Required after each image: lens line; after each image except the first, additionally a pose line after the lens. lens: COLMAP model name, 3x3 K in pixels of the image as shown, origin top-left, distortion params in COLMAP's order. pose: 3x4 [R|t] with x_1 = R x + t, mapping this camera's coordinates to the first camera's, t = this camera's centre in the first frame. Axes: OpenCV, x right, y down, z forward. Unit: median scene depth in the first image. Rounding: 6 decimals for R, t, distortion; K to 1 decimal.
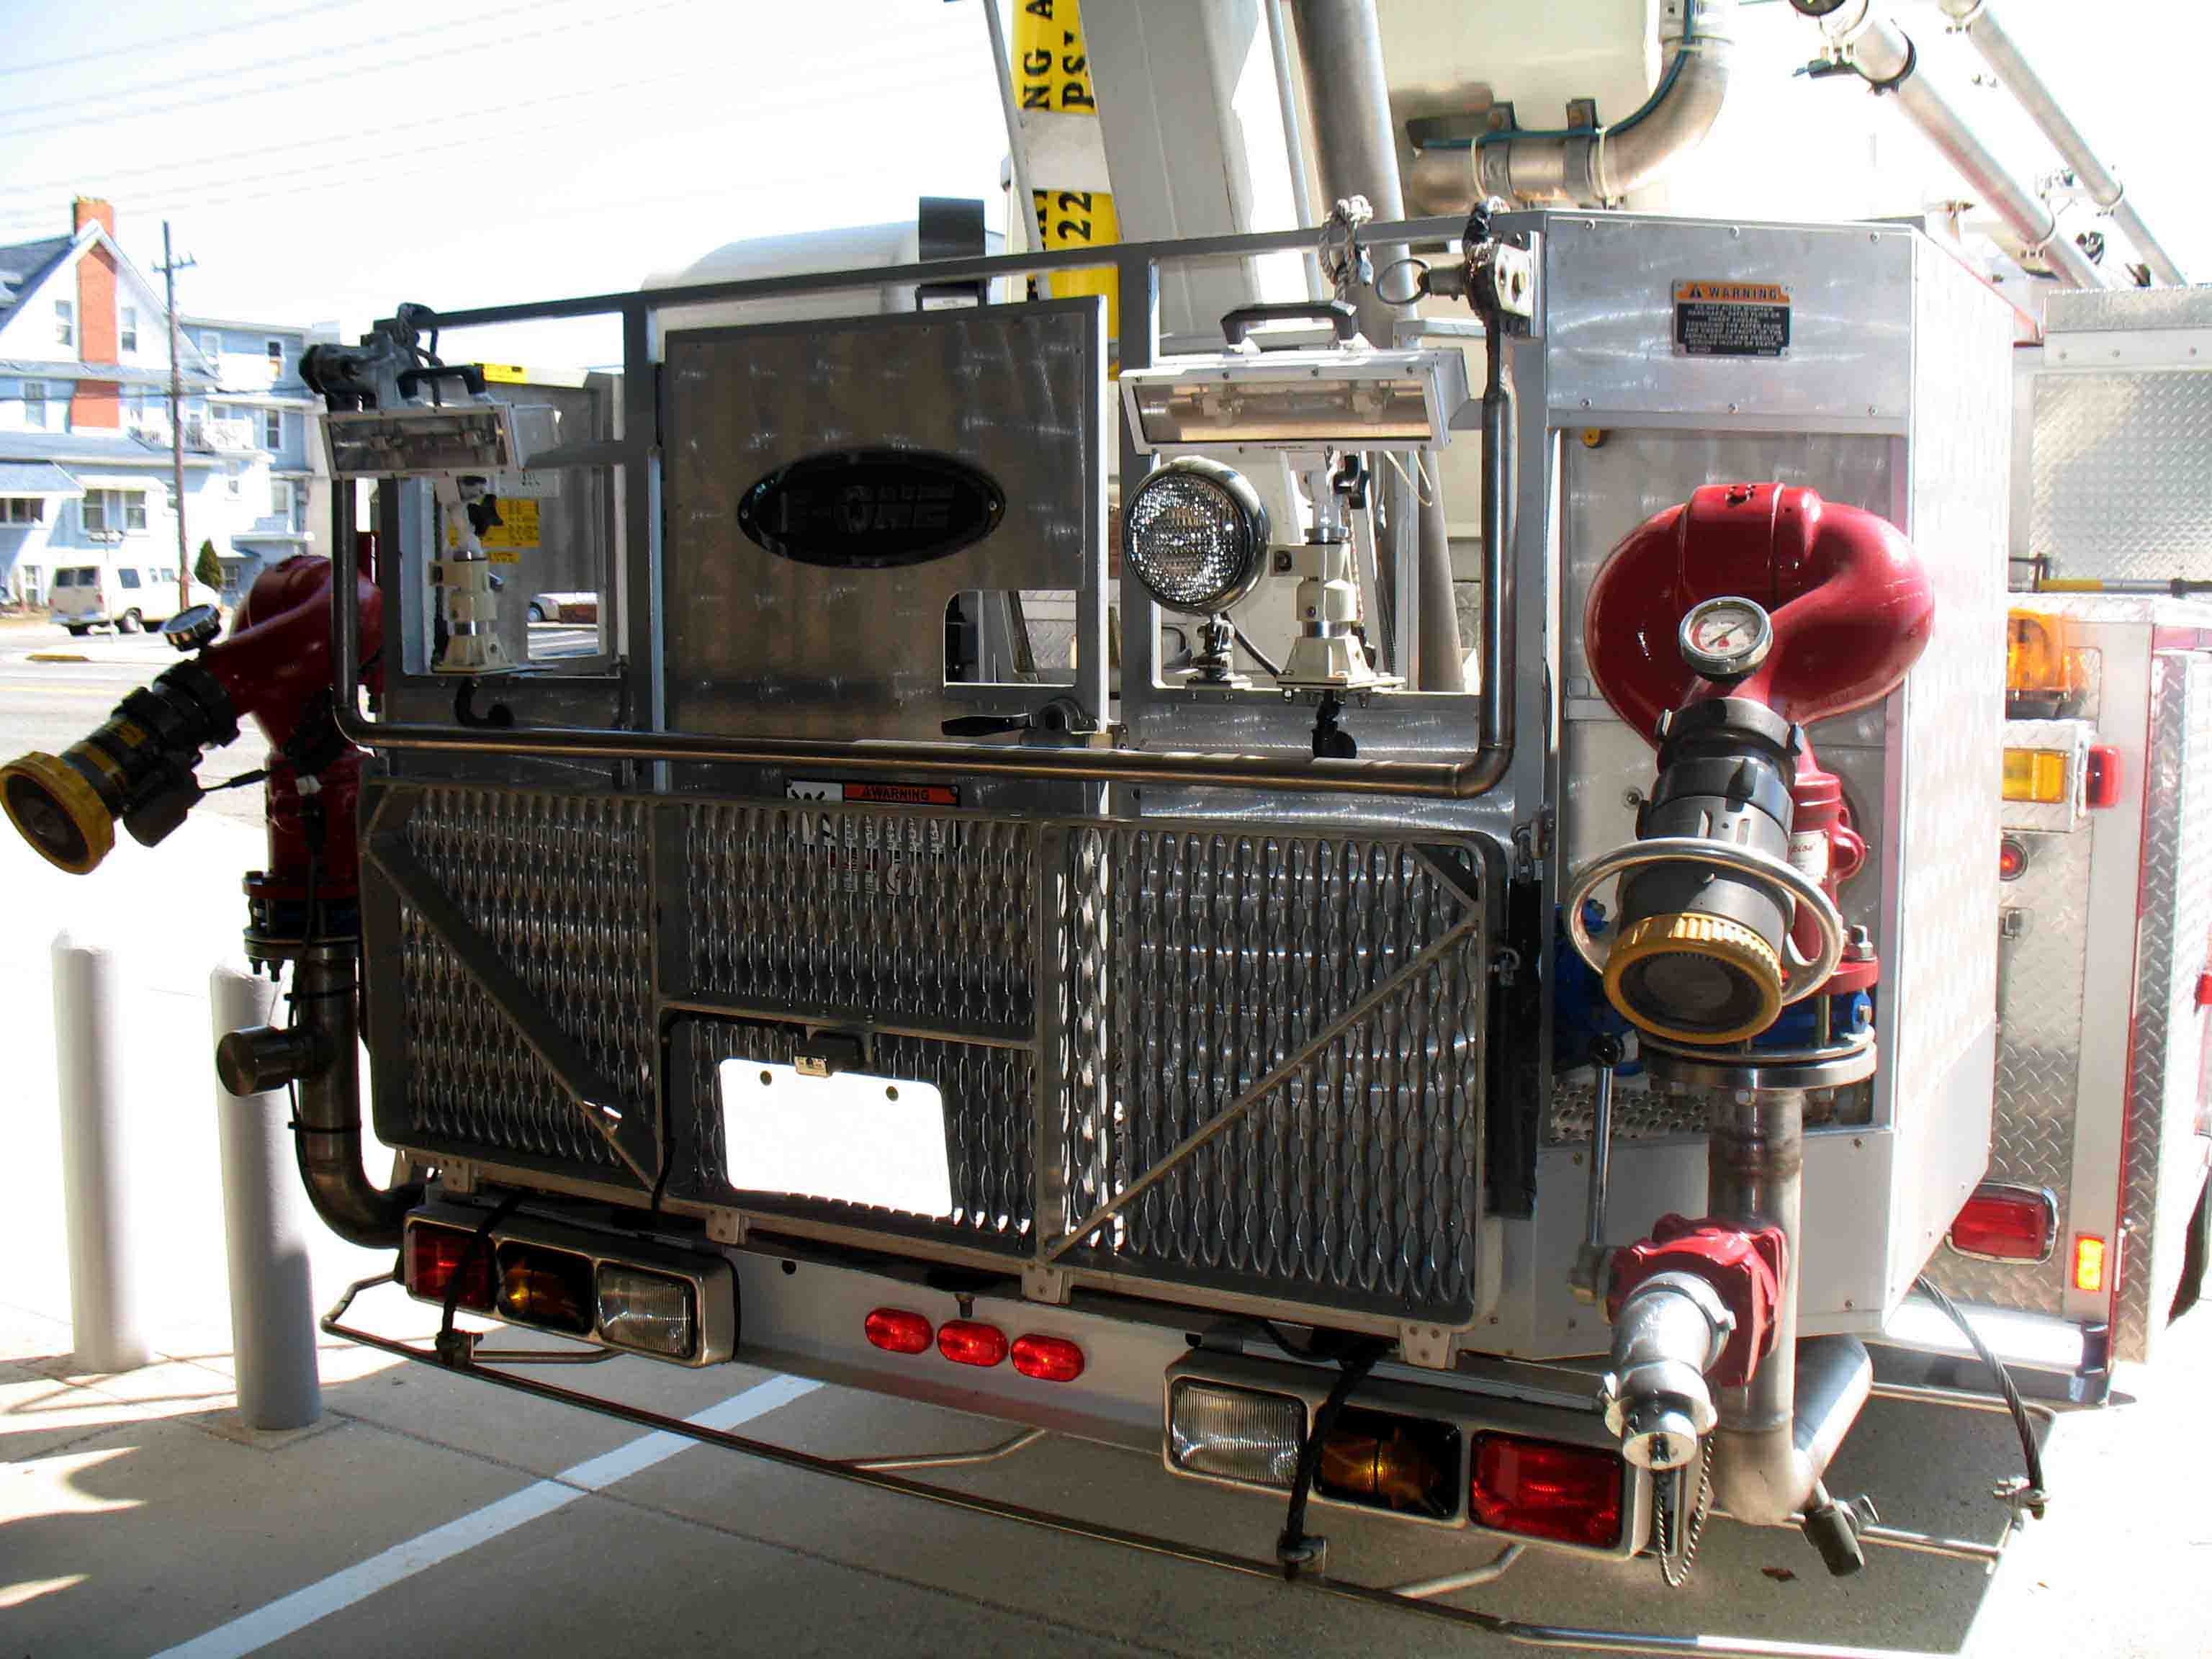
lens RADIAL K [[2275.0, 0, 1099.0], [0, 2275.0, 781.0], [0, 0, 1]] dist [-0.077243, -0.003291]
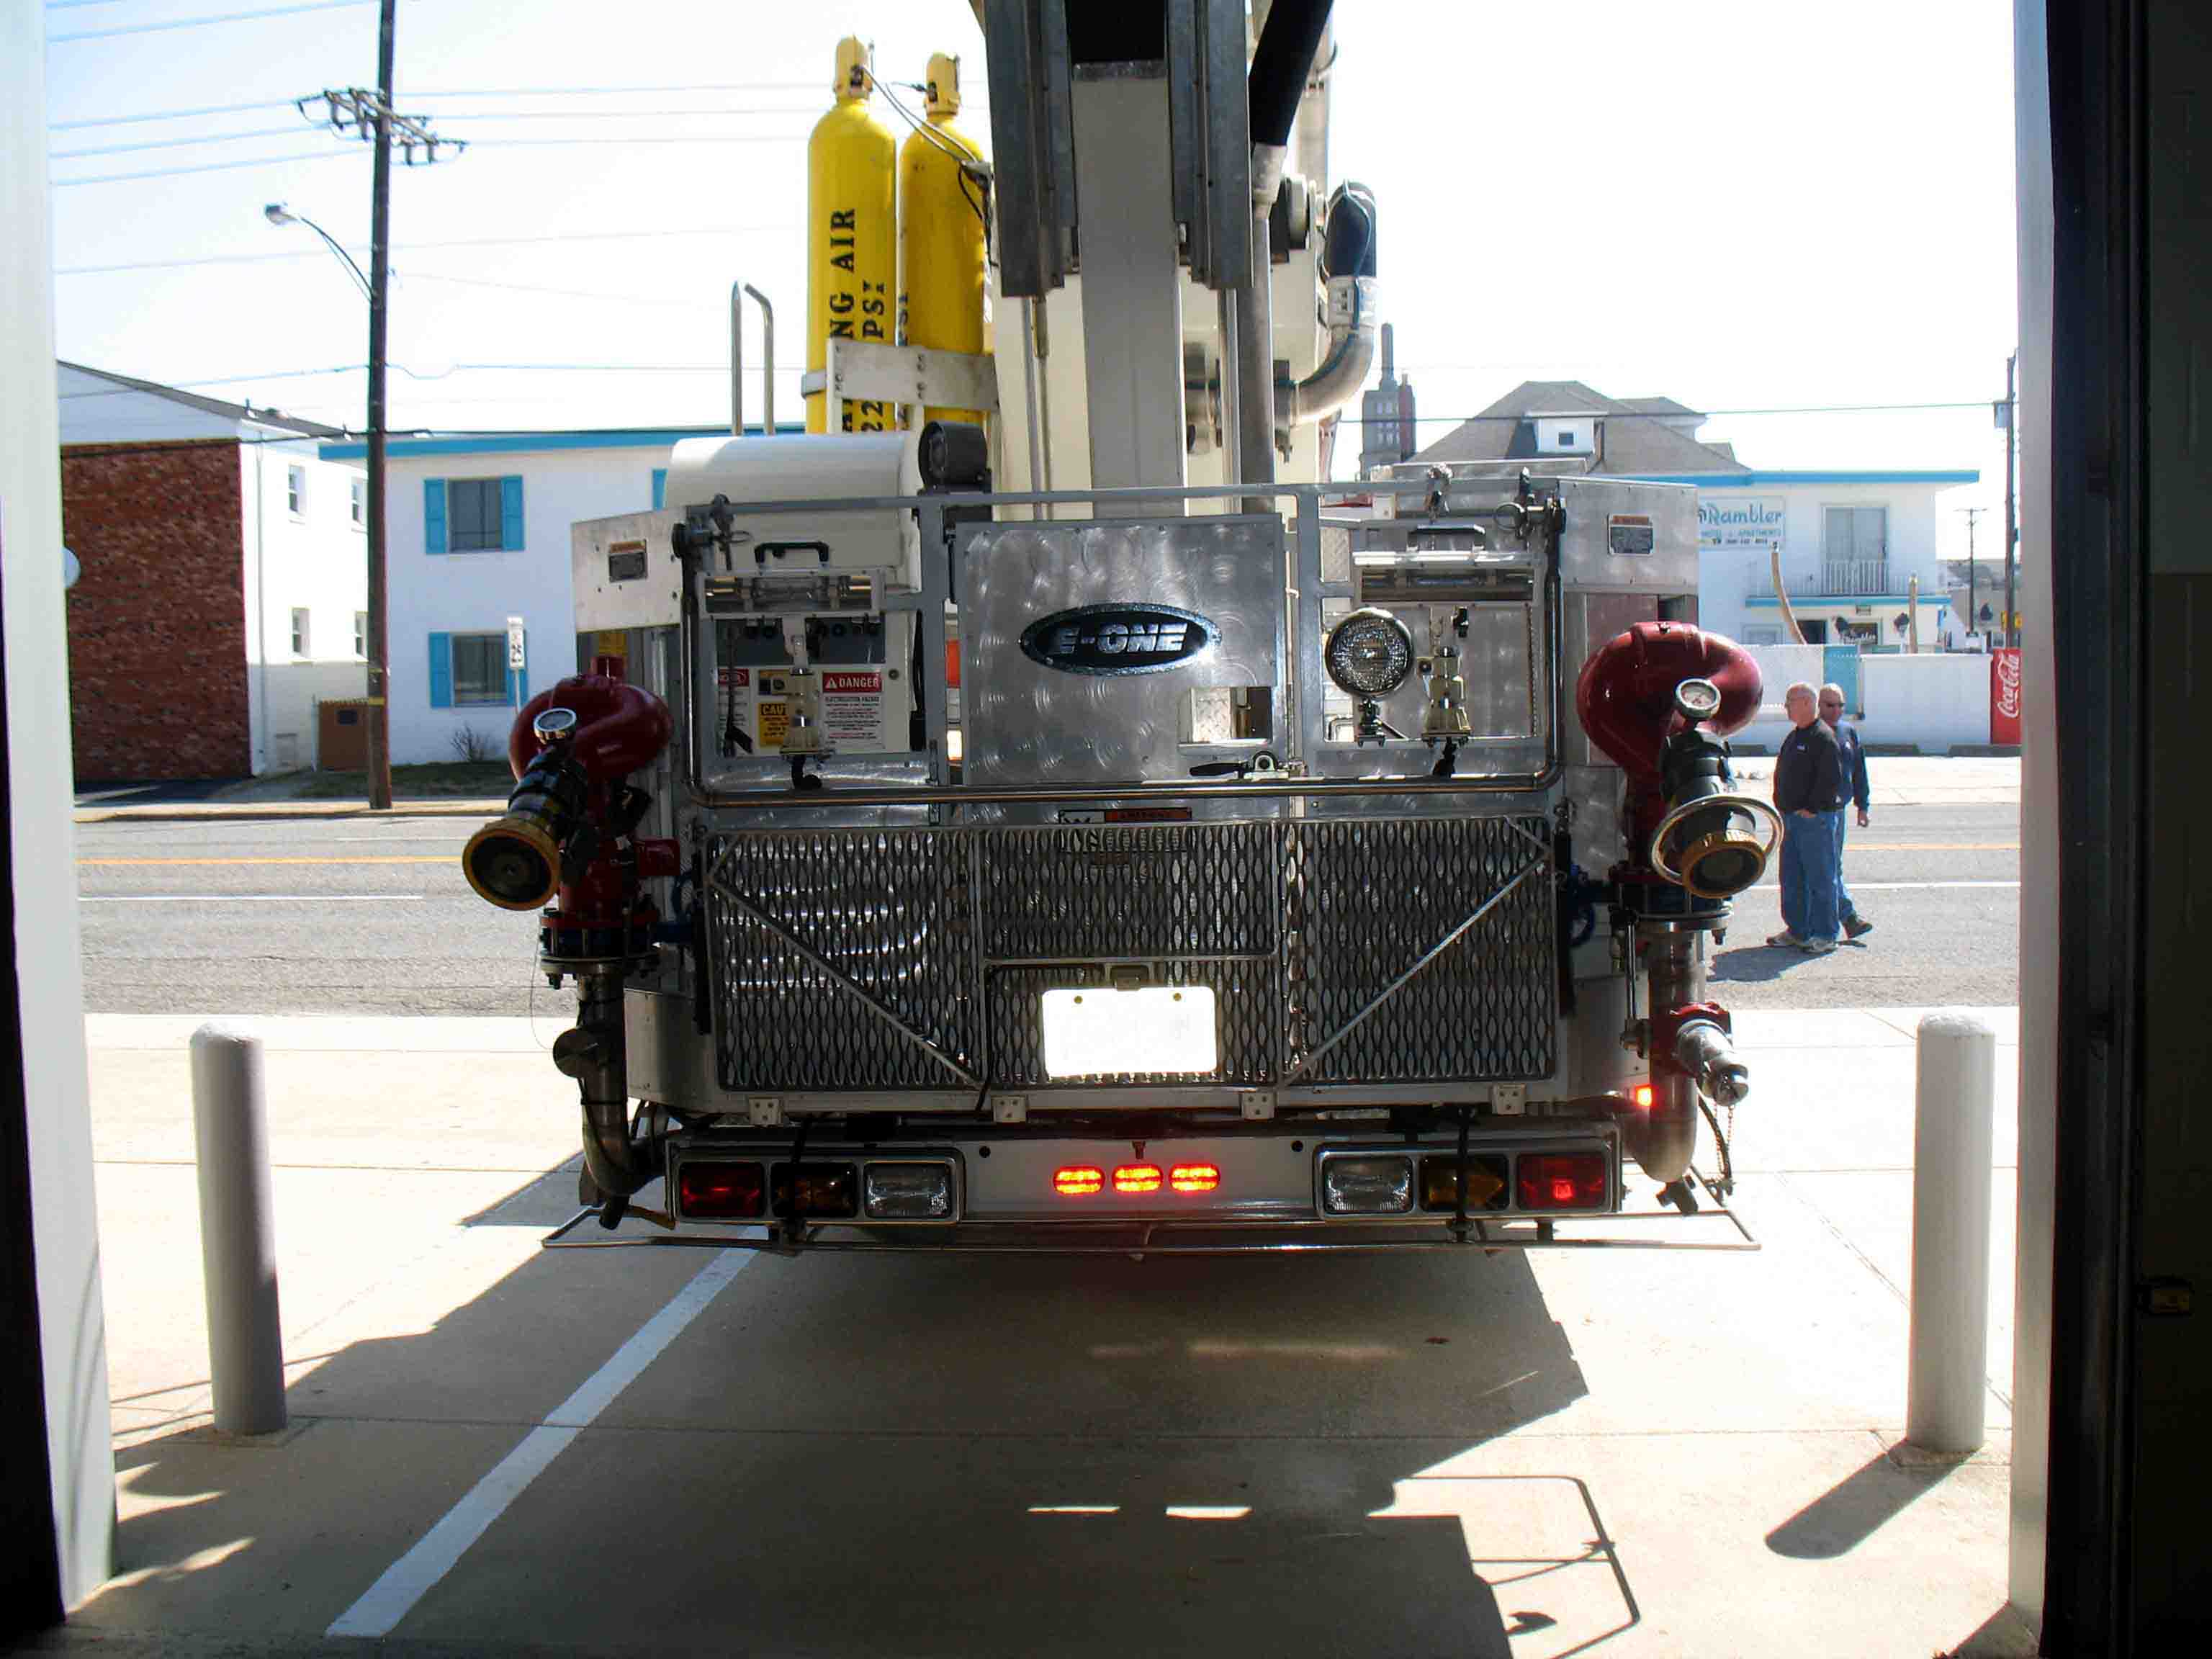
lens RADIAL K [[2290.3, 0, 1106.0], [0, 2290.3, 829.5], [0, 0, 1]] dist [-0.078509, -0.005504]
pose [[0.903406, -0.048323, 0.426054, -0.561682], [0.061419, 0.997967, -0.017044, 0.028623], [-0.424364, 0.041566, 0.904537, -0.318918]]
